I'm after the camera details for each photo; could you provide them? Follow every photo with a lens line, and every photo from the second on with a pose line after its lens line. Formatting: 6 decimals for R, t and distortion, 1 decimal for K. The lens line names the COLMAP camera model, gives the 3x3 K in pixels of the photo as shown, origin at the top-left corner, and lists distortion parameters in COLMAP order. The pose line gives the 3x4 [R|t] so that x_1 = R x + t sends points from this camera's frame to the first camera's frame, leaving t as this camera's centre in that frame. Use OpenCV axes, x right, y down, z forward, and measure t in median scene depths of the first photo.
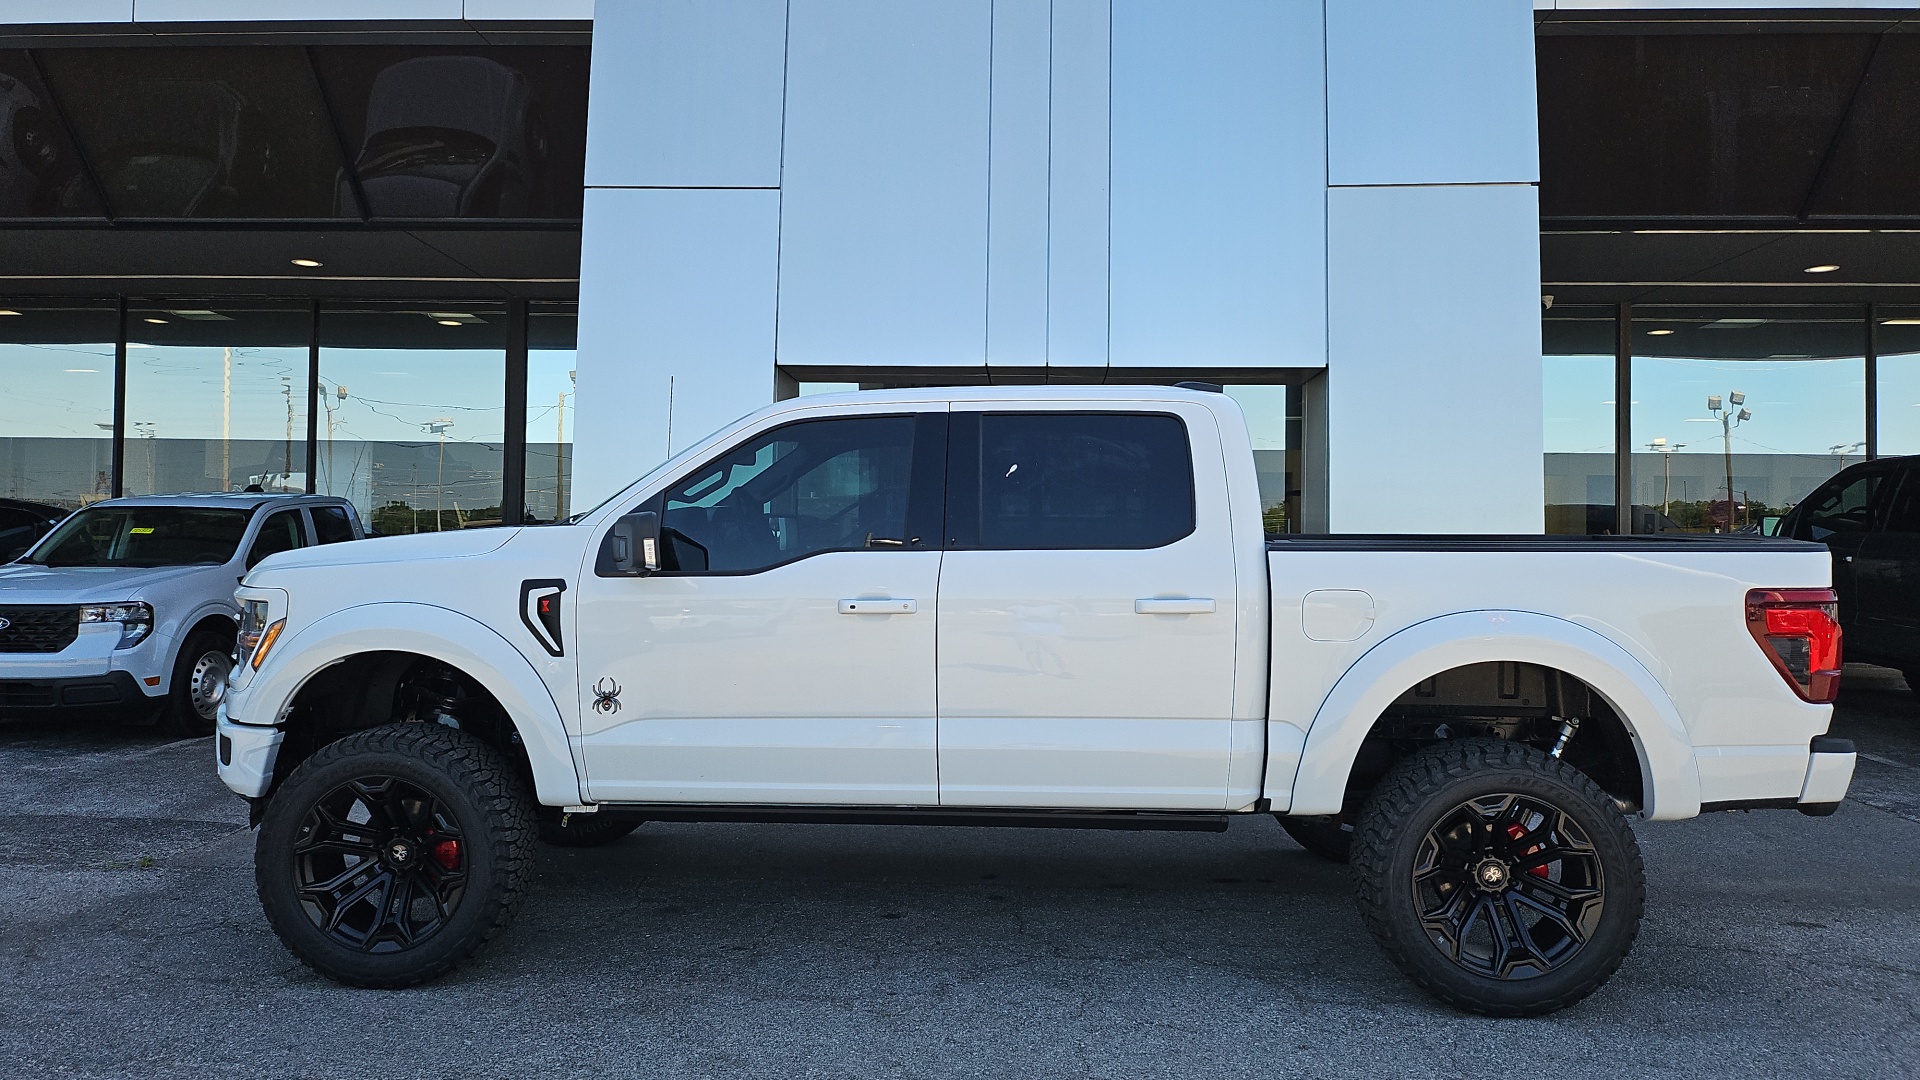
lens RADIAL K [[1384.0, 0, 958.2], [0, 1384.0, 524.1], [0, 0, 1]] dist [0.043962, -0.046721]
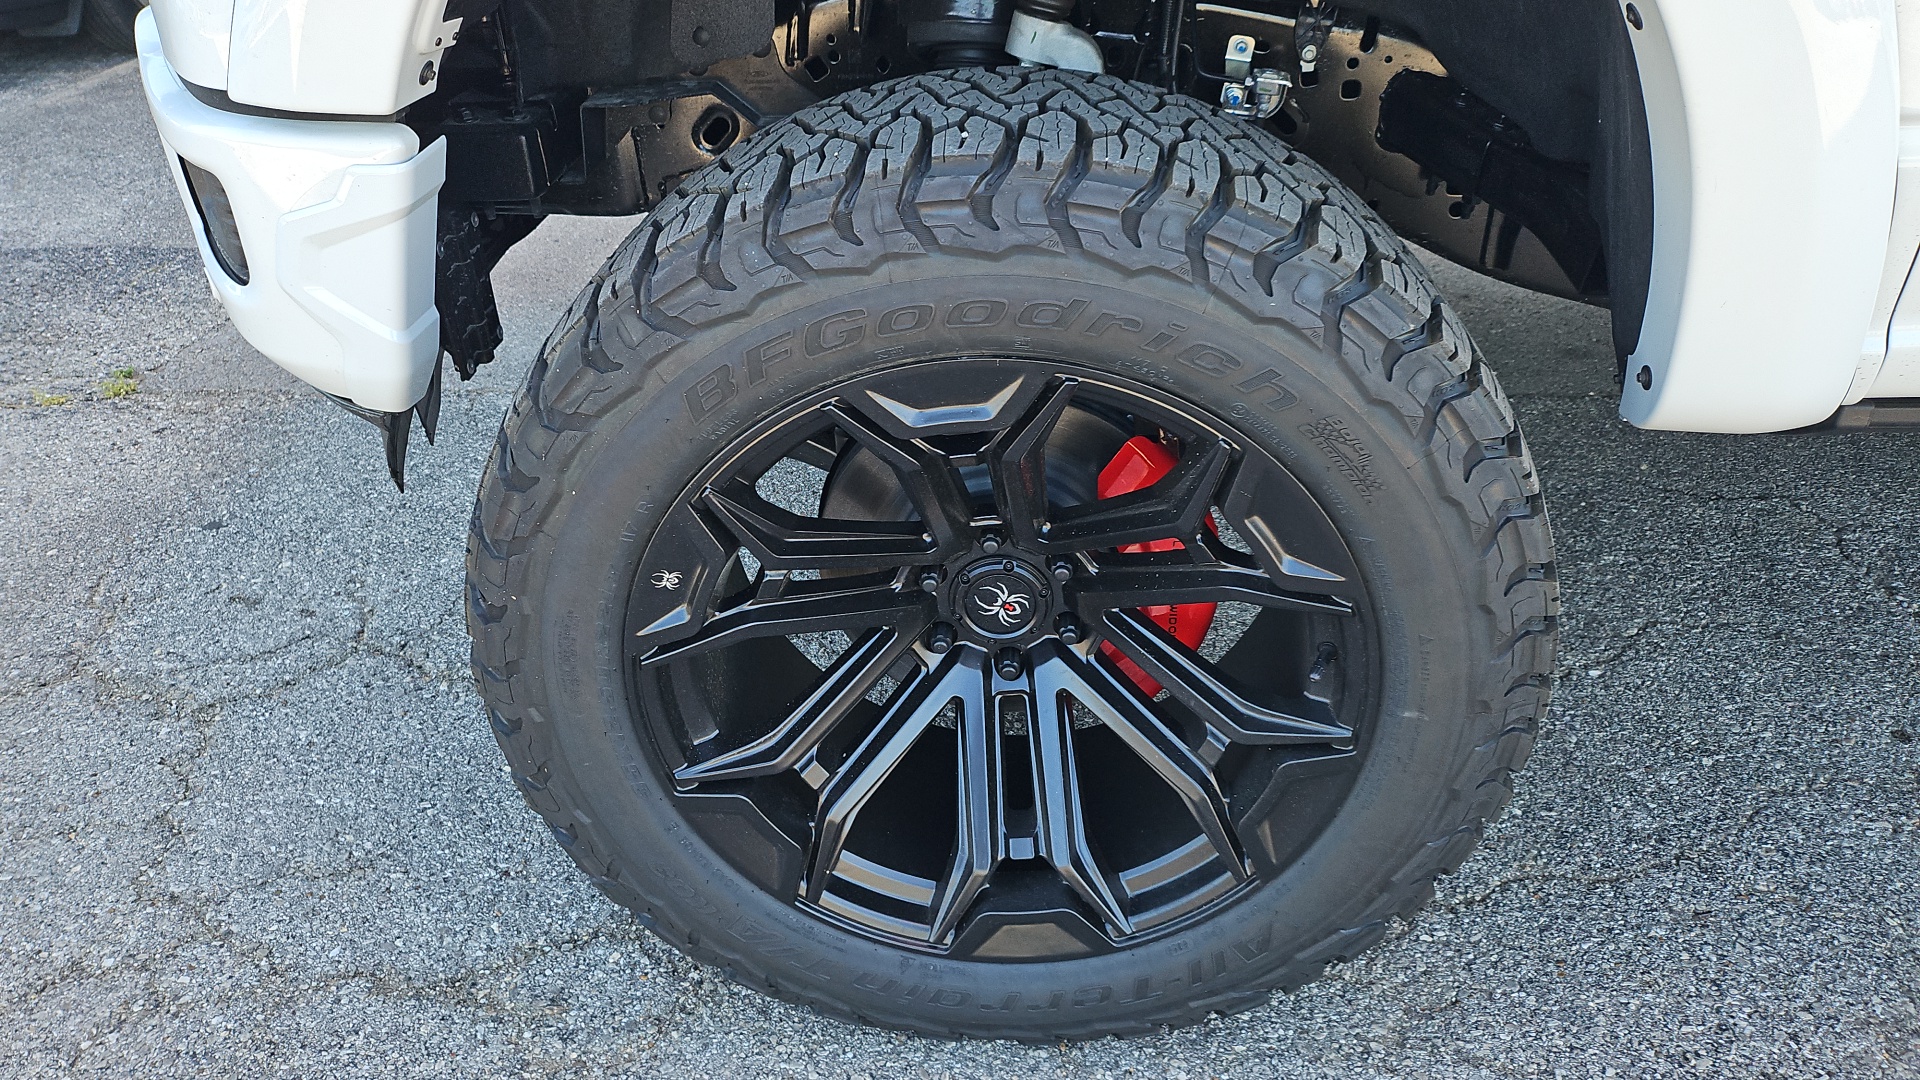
lens RADIAL K [[1384.0, 0, 965.6], [0, 1384.0, 553.0], [0, 0, 1]] dist [0.043962, -0.046721]
pose [[0.999014, -0.035400, -0.026803, -0.402946], [0.044143, 0.856894, 0.513599, 0.095839], [0.004787, -0.514276, 0.857611, 0.787950]]
